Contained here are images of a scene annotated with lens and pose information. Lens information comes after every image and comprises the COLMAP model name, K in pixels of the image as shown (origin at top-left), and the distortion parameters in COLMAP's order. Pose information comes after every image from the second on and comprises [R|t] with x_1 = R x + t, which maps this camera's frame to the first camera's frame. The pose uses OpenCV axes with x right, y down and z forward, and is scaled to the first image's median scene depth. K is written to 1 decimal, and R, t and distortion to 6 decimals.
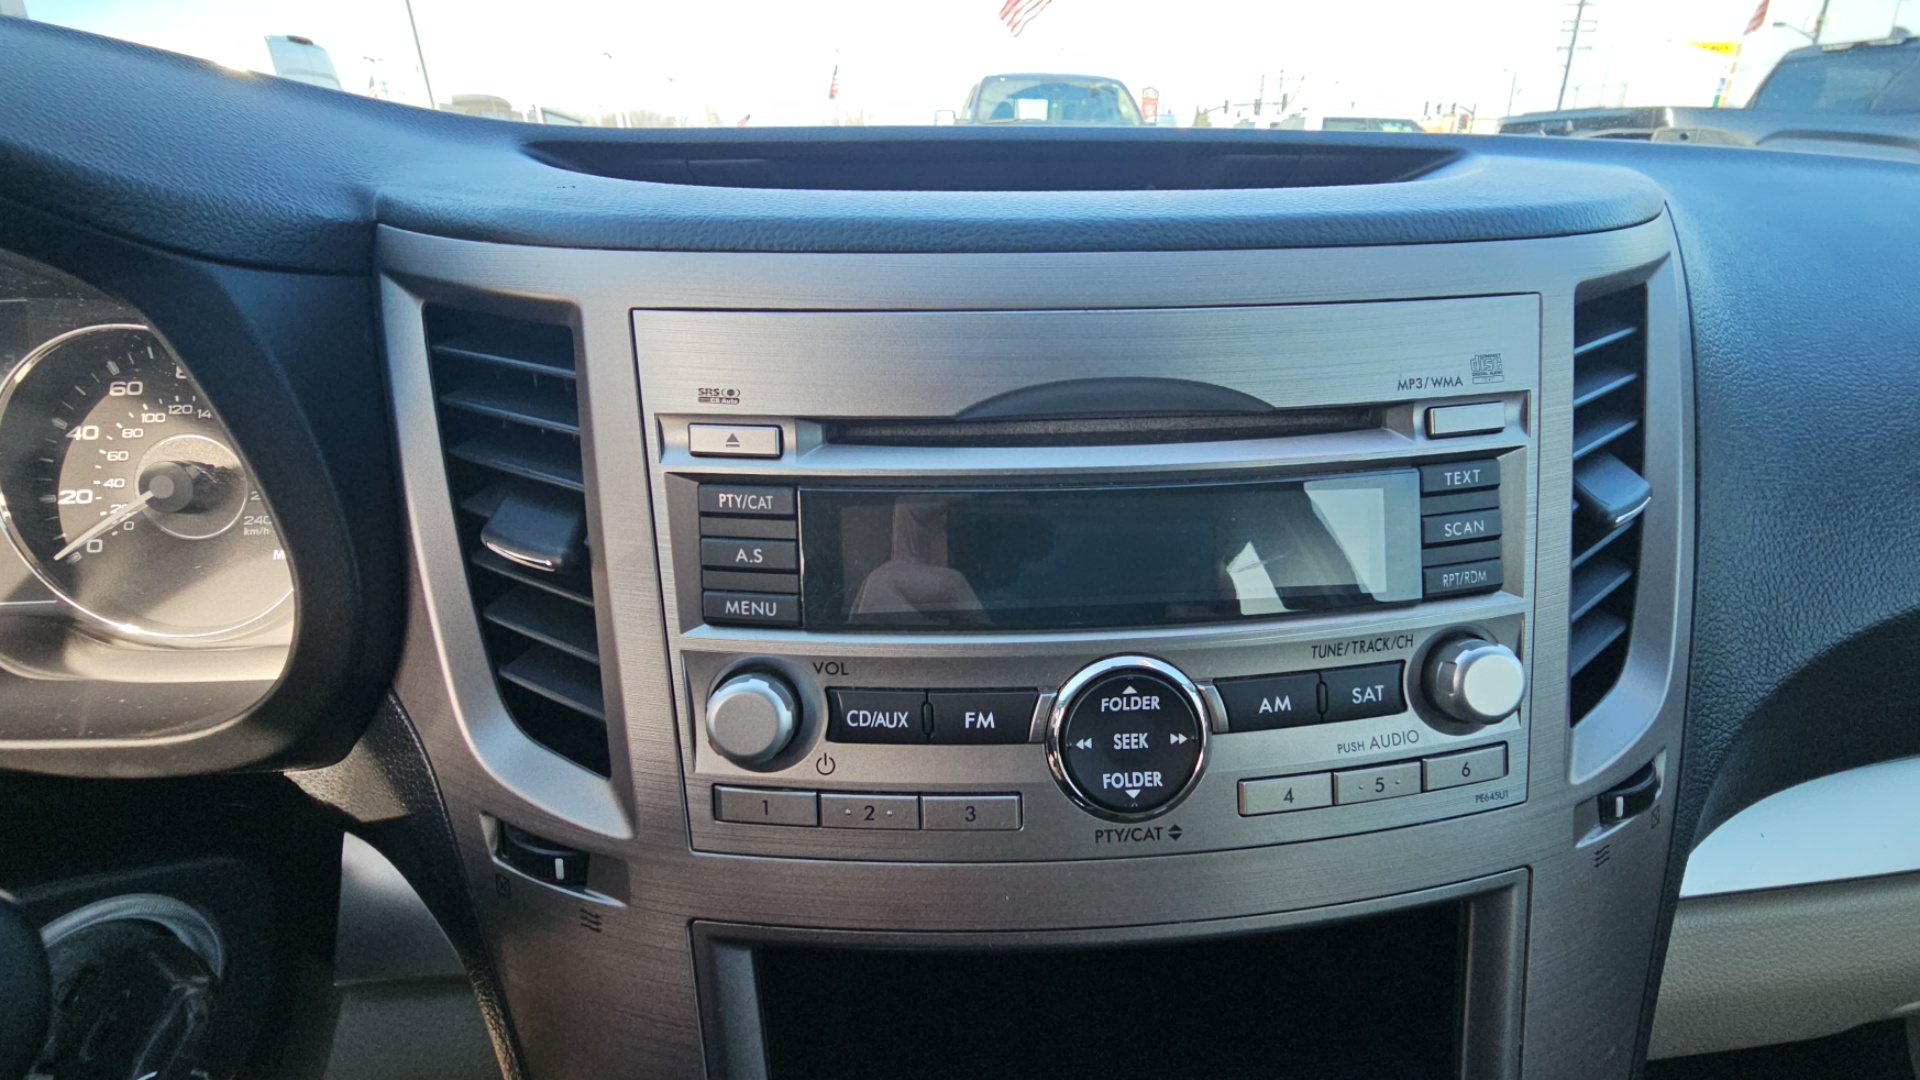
lens RADIAL K [[868.5, 0, 979.7], [0, 868.5, 536.1], [0, 0, 1]] dist [0.005010, -0.008639]
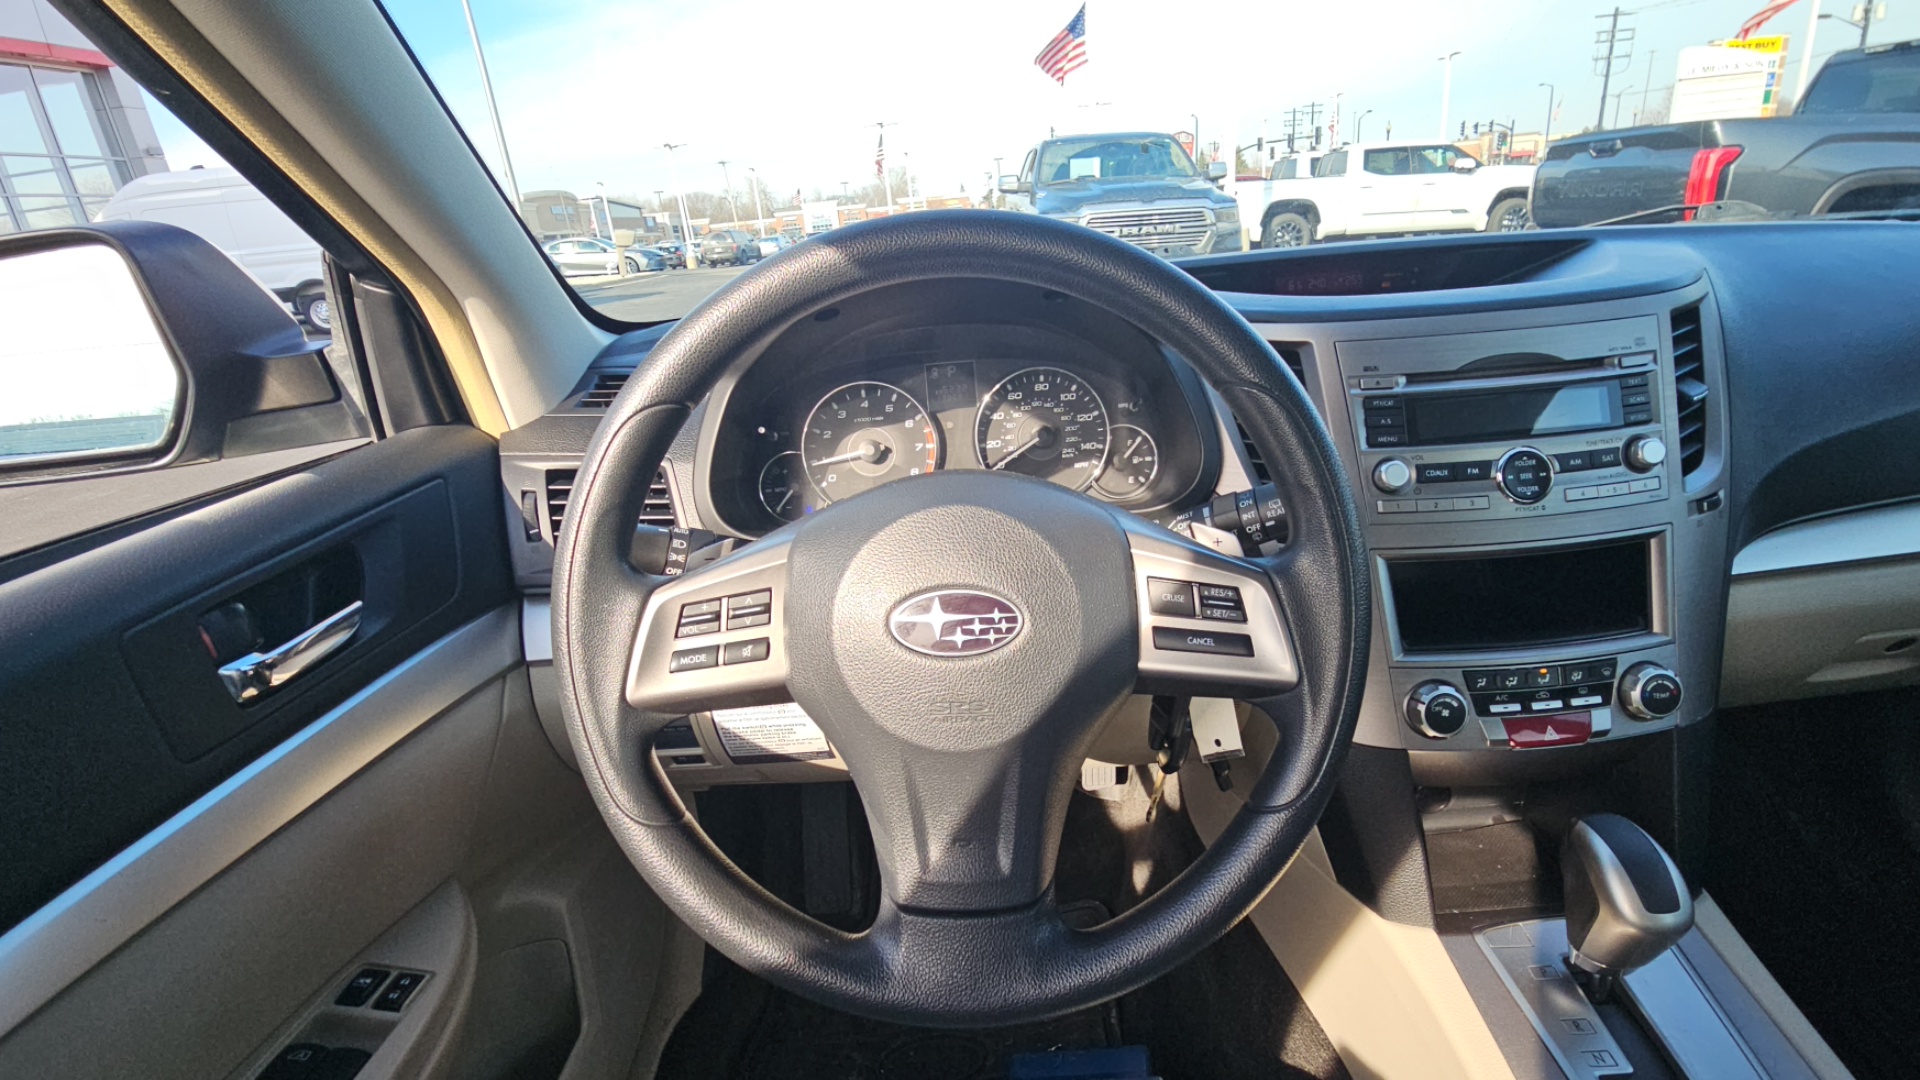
lens RADIAL K [[858.8, 0, 979.9], [0, 858.8, 541.5], [0, 0, 1]] dist [0.008196, -0.007994]
pose [[0.996541, -0.053618, -0.063496, -0.955225], [0.050620, 0.997568, -0.047917, 0.323462], [0.065910, 0.044537, 0.996831, -1.281833]]
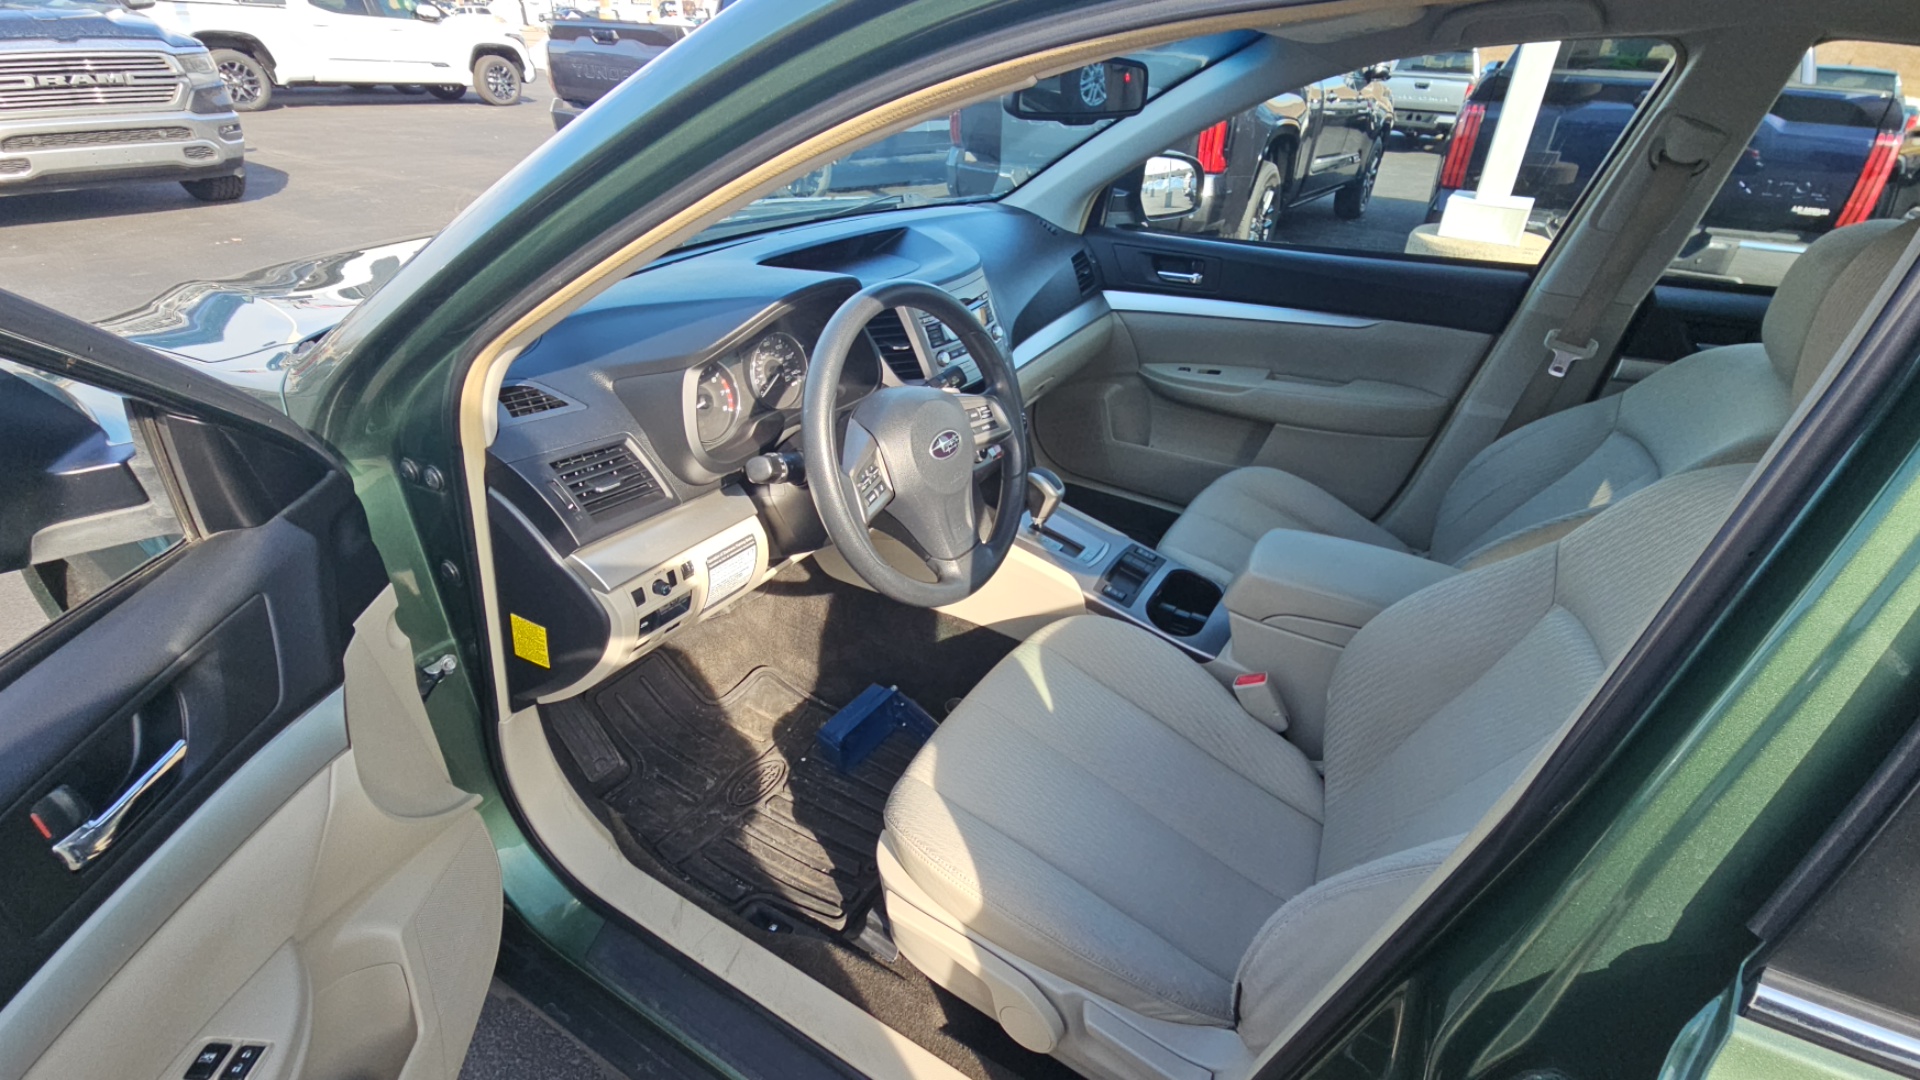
lens RADIAL K [[857.8, 0, 982.3], [0, 857.8, 537.7], [0, 0, 1]] dist [0.021481, -0.018573]
pose [[0.561392, -0.392592, 0.728499, -3.552255], [0.288049, 0.917961, 0.272719, -0.163767], [-0.775801, 0.056741, 0.628421, -2.193314]]
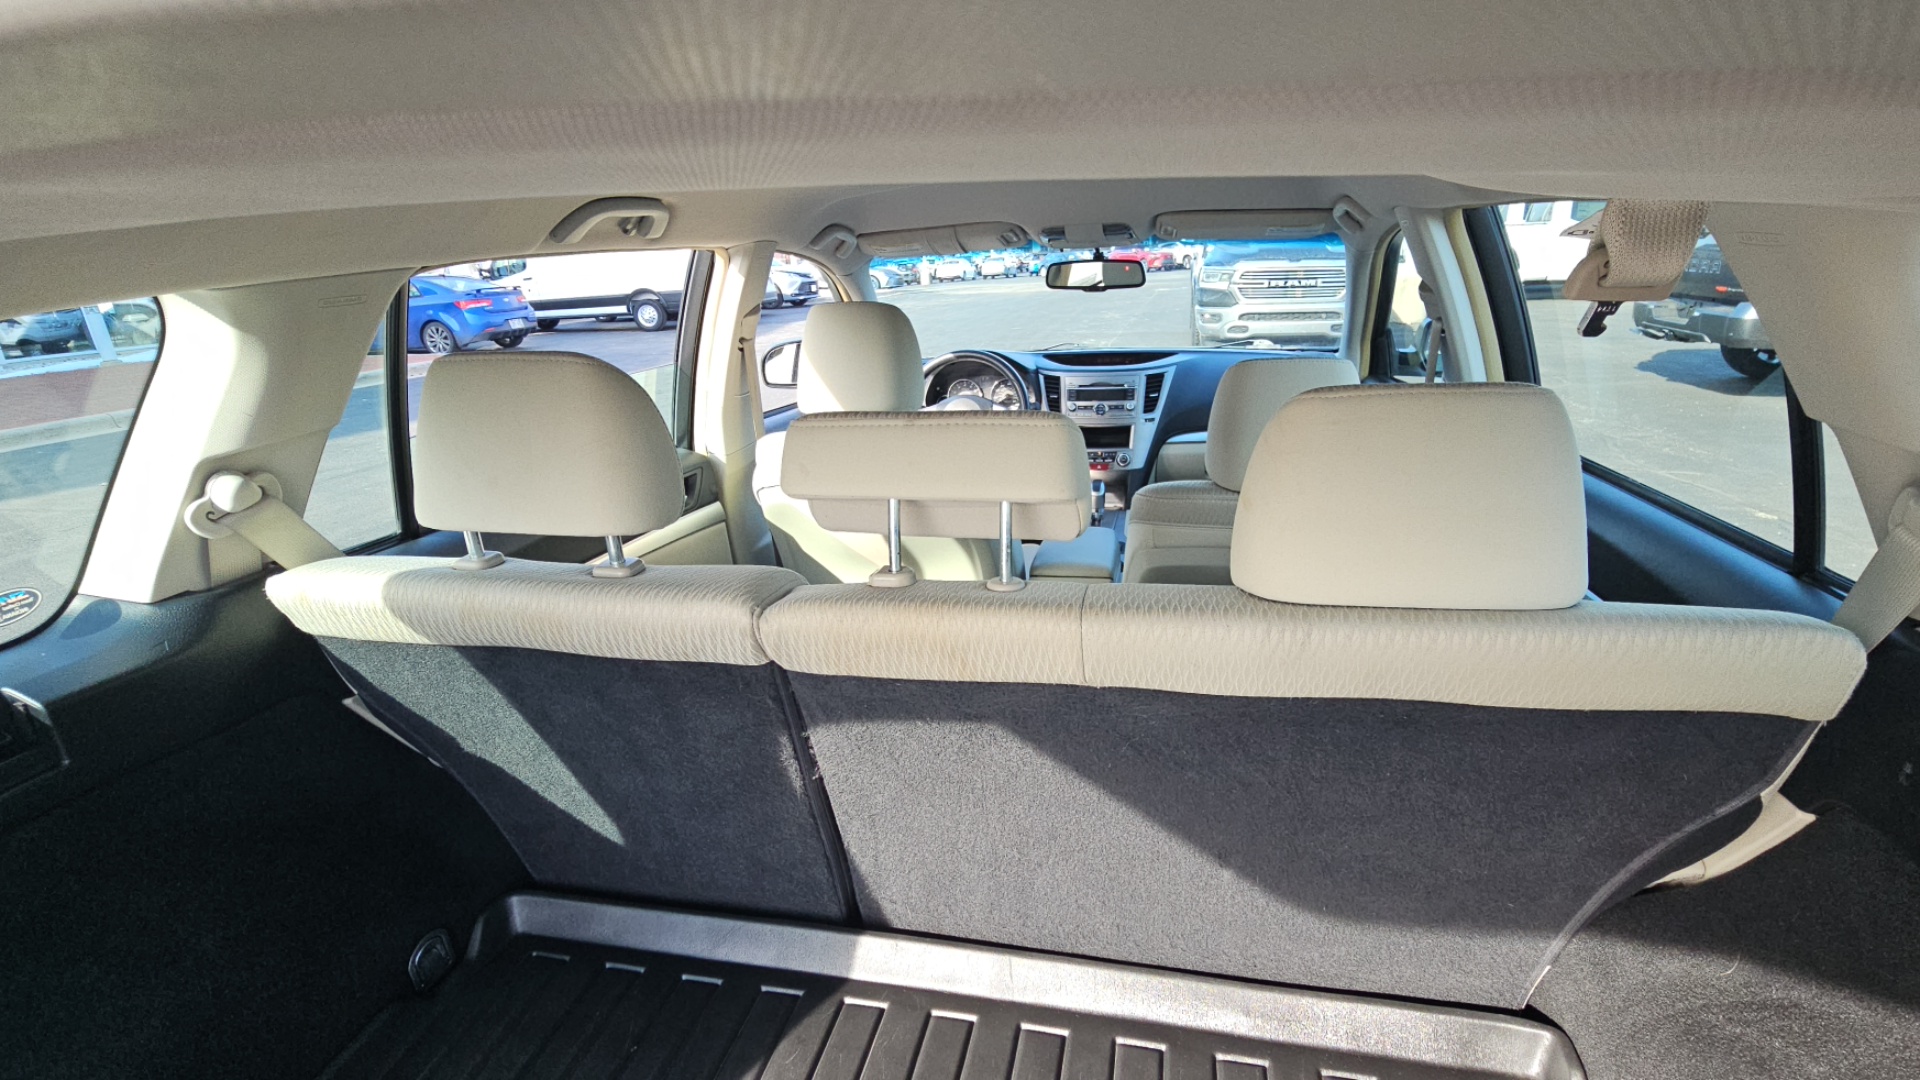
lens RADIAL K [[860.5, 0, 980.3], [0, 860.5, 540.1], [0, 0, 1]] dist [0.001018, 0.000417]
pose [[0.957480, 0.049168, -0.284278, 1.425248], [-0.071070, 0.995202, -0.067243, 2.052770], [0.279608, 0.084588, 0.956381, -7.527388]]
